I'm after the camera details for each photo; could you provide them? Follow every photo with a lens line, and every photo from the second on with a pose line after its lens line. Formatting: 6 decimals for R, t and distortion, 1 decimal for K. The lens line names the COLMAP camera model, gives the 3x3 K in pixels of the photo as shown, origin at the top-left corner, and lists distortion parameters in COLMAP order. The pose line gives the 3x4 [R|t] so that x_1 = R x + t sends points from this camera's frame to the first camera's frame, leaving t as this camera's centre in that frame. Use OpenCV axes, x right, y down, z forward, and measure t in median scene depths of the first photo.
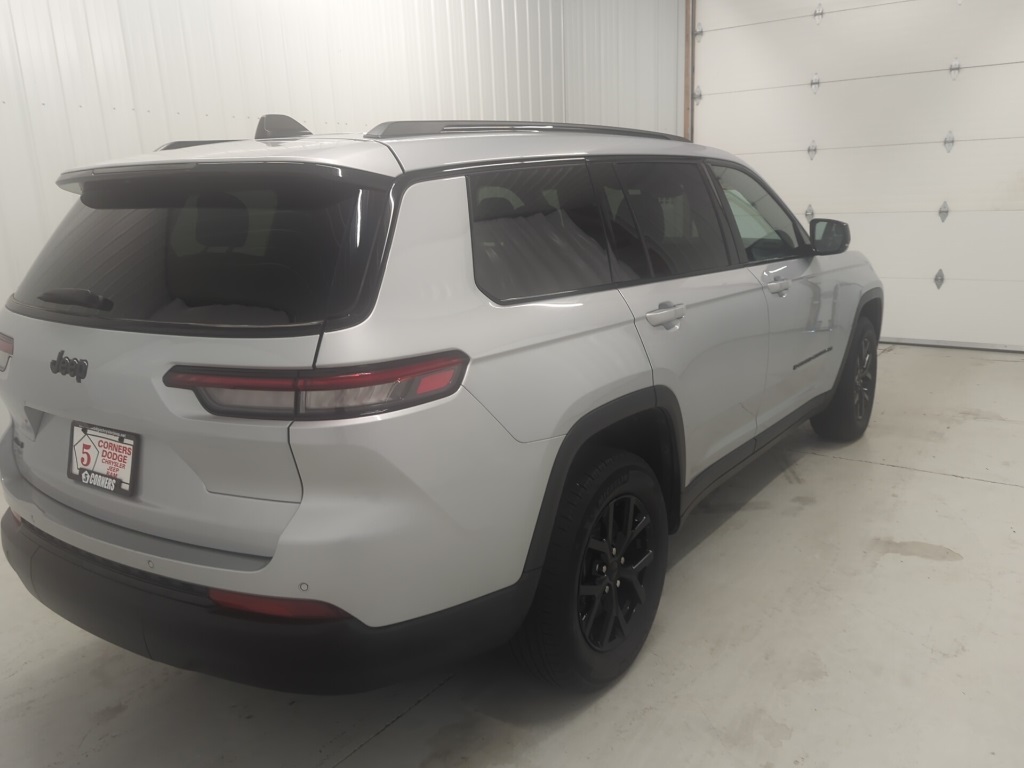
lens RADIAL K [[831.1, 0, 520.4], [0, 831.1, 380.7], [0, 0, 1]] dist [0.069109, -0.060721]
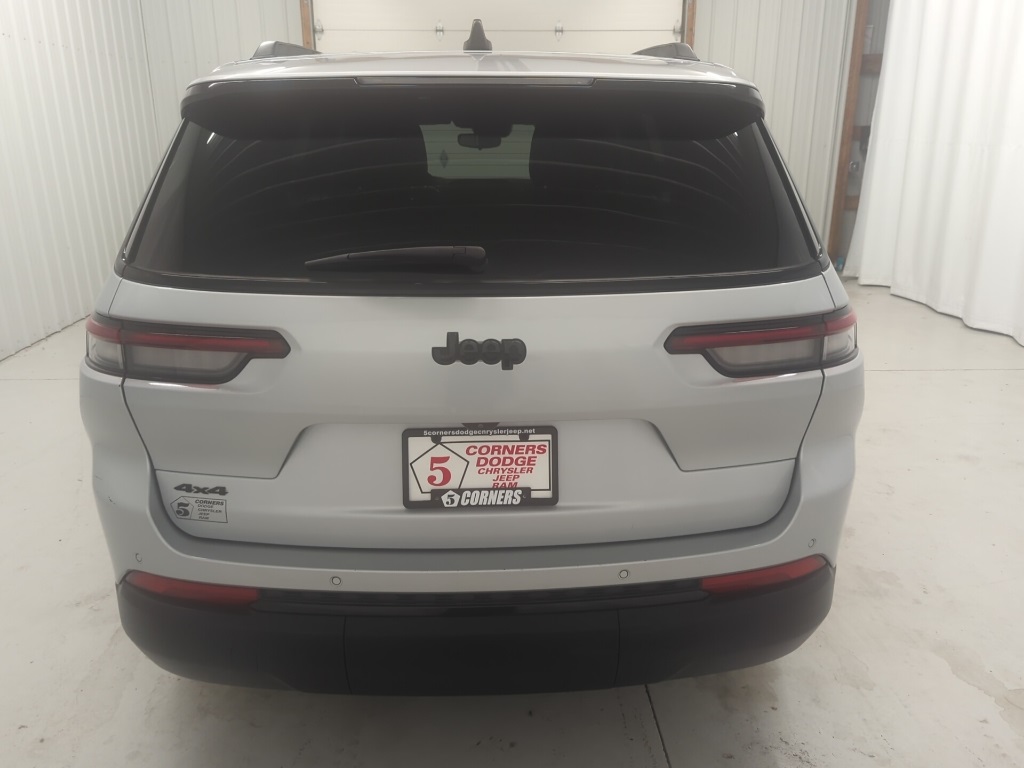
lens RADIAL K [[831.1, 0, 520.4], [0, 831.1, 380.7], [0, 0, 1]] dist [0.069109, -0.060721]
pose [[0.794492, -0.149230, 0.588653, -0.881415], [0.113208, 0.988740, 0.097863, -0.055010], [-0.596629, -0.011111, 0.802440, 0.367195]]
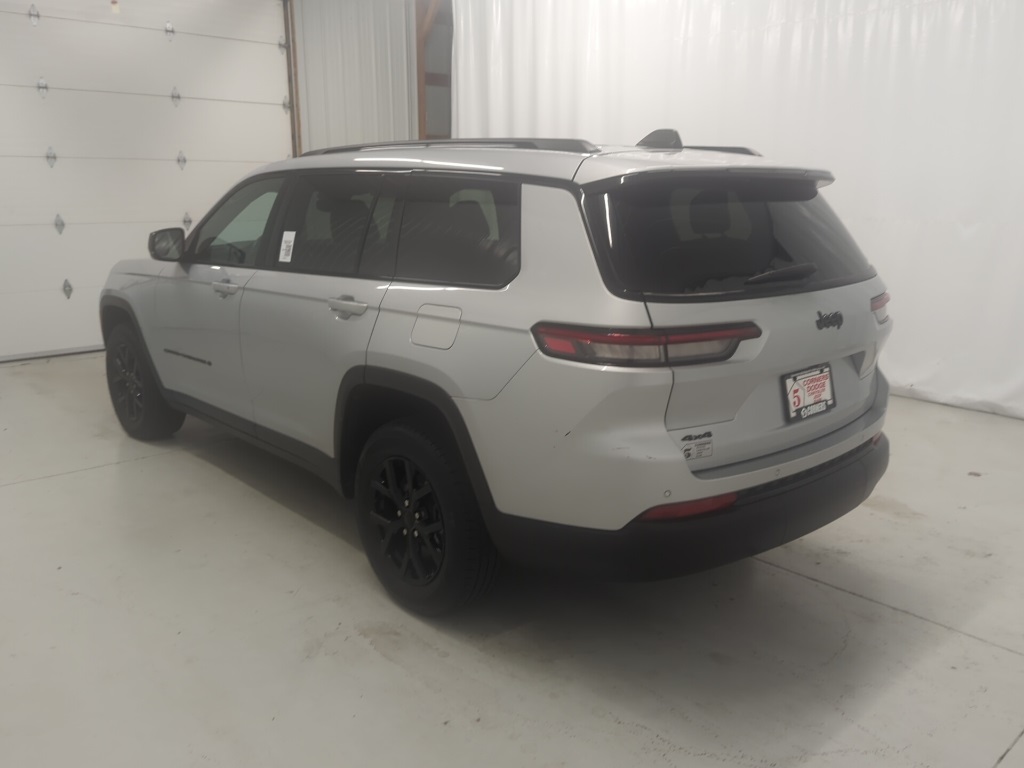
lens RADIAL K [[831.1, 0, 520.4], [0, 831.1, 380.7], [0, 0, 1]] dist [0.069109, -0.060721]
pose [[0.225843, -0.191095, 0.955237, -1.796295], [0.211683, 0.966768, 0.143354, -0.202495], [-0.950887, 0.169832, 0.258789, 1.065169]]
